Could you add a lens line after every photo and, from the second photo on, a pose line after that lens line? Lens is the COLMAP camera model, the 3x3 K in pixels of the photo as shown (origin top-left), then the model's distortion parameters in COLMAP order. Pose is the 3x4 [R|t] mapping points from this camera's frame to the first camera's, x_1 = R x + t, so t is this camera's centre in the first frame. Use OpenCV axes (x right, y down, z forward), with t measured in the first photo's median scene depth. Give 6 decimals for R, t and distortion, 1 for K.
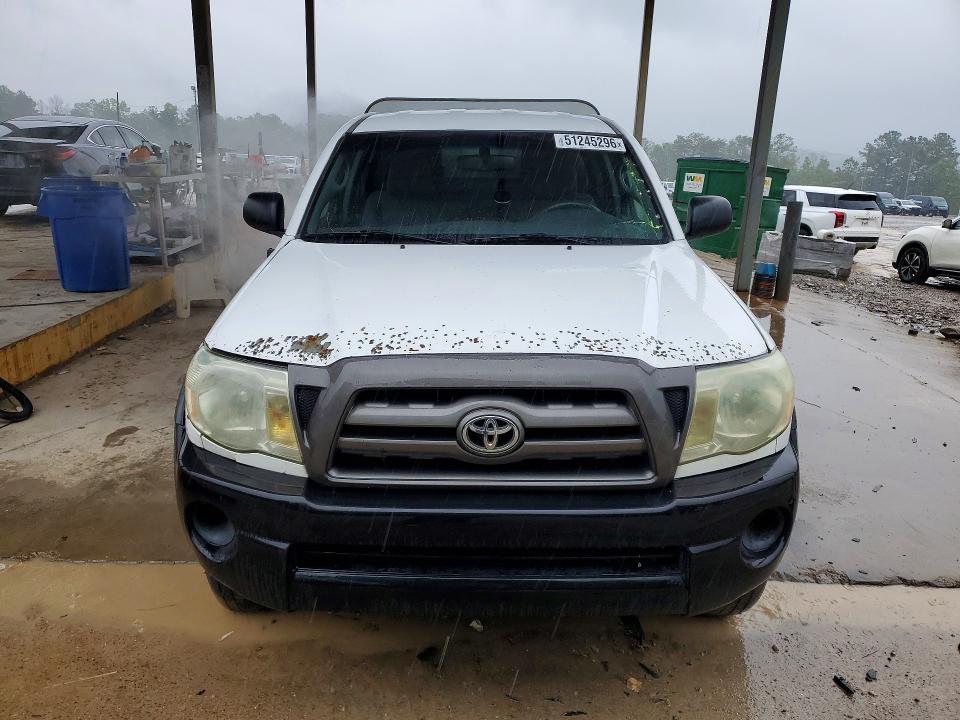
lens RADIAL K [[740.2, 0, 480.0], [0, 740.2, 360.0], [0, 0, 1]] dist [0.024329, -0.005431]
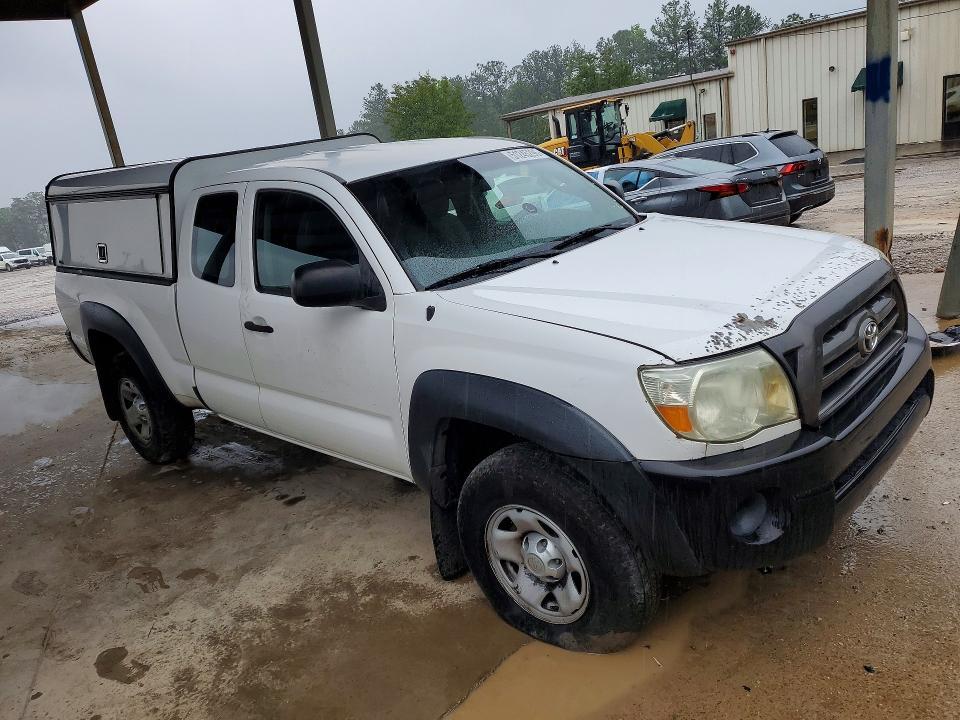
lens RADIAL K [[740.2, 0, 480.0], [0, 740.2, 360.0], [0, 0, 1]] dist [0.024329, -0.005431]
pose [[0.679025, -0.330052, 0.655736, -1.258253], [0.359059, 0.928417, 0.095490, -0.222939], [-0.640314, 0.170608, 0.748927, 0.421814]]
